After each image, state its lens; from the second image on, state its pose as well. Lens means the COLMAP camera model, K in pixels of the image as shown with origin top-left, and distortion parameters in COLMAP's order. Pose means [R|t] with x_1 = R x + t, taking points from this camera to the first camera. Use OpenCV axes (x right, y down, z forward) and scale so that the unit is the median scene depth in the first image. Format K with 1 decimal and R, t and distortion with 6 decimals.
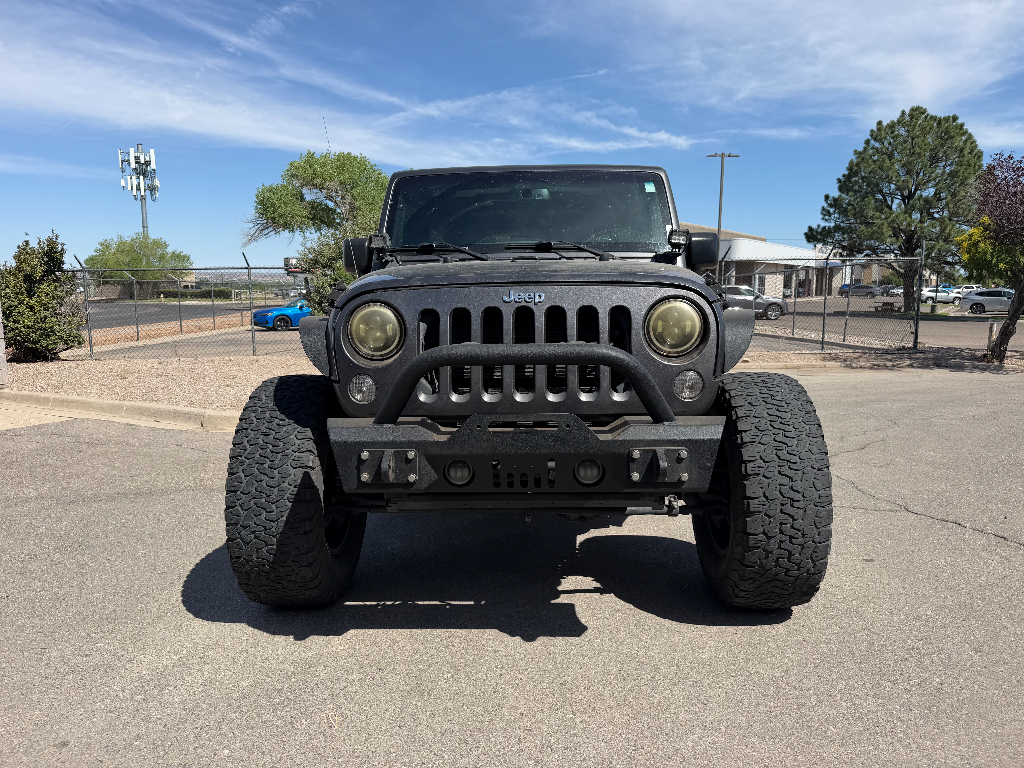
lens RADIAL K [[730.2, 0, 509.7], [0, 730.2, 384.5], [0, 0, 1]] dist [0.019853, -0.019112]
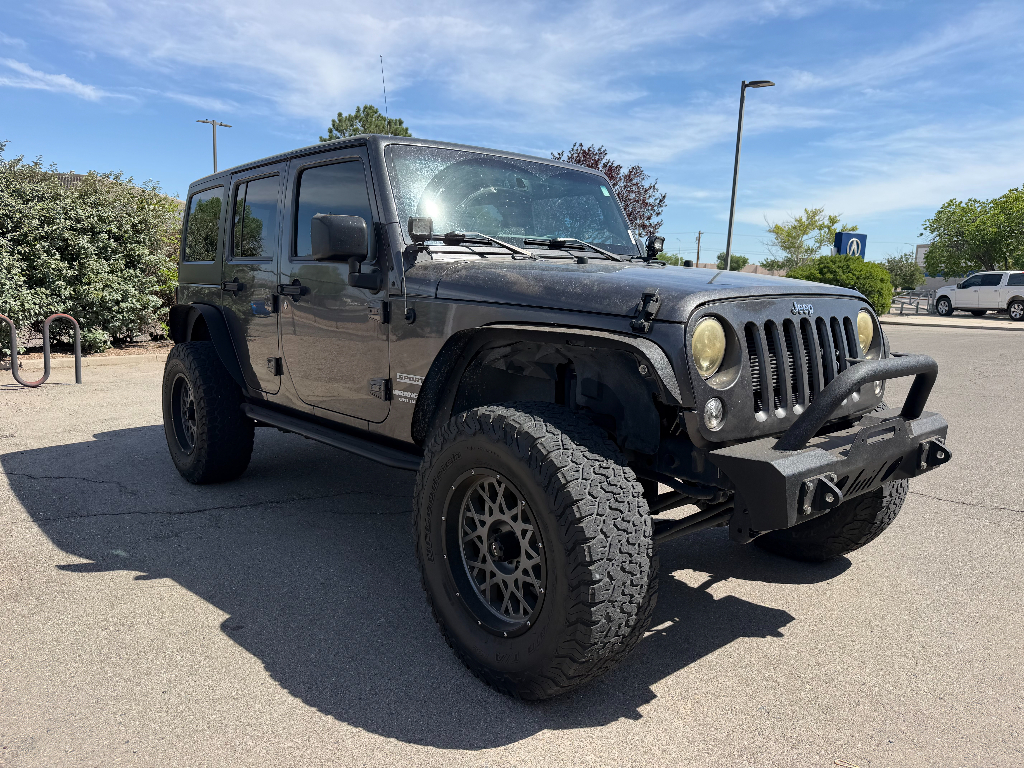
lens RADIAL K [[730.2, 0, 509.7], [0, 730.2, 384.5], [0, 0, 1]] dist [0.019853, -0.019112]
pose [[0.744928, -0.074038, 0.663024, -0.798531], [0.051829, 0.997242, 0.053128, -0.073184], [-0.665129, -0.005212, 0.746711, 0.408929]]
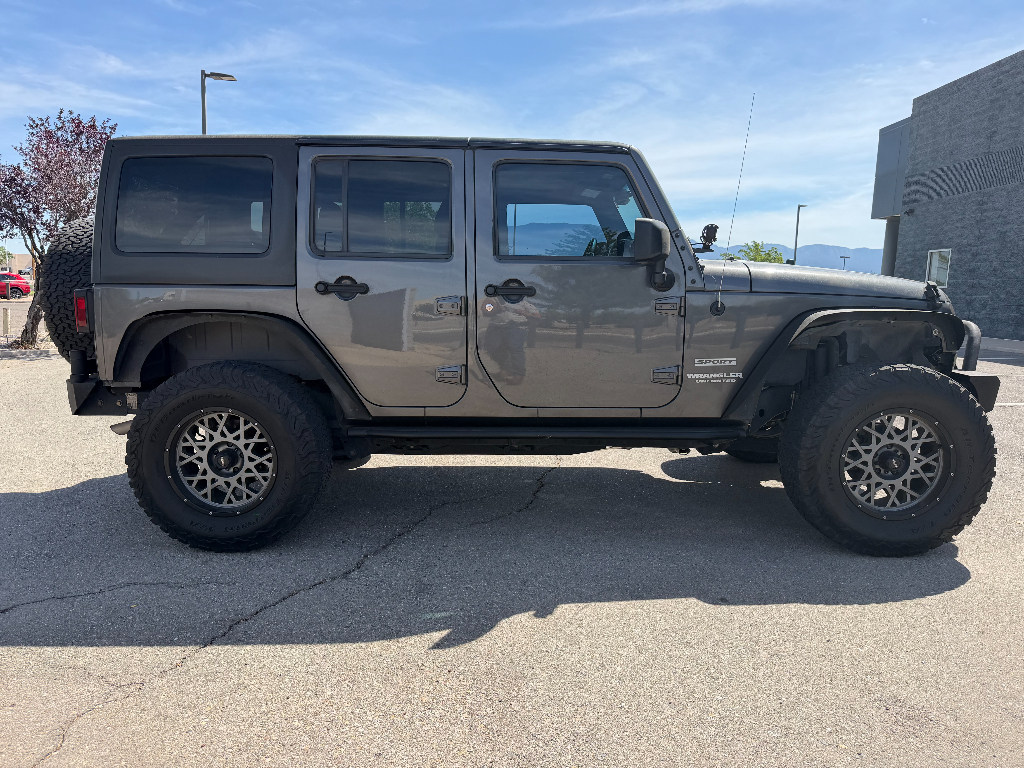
lens RADIAL K [[727.1, 0, 514.3], [0, 727.1, 388.9], [0, 0, 1]] dist [0.043357, -0.060765]
pose [[-0.010428, -0.132908, 0.991074, -1.407635], [0.101081, 0.985910, 0.133279, -0.181364], [-0.994823, 0.101569, 0.003153, 1.567572]]
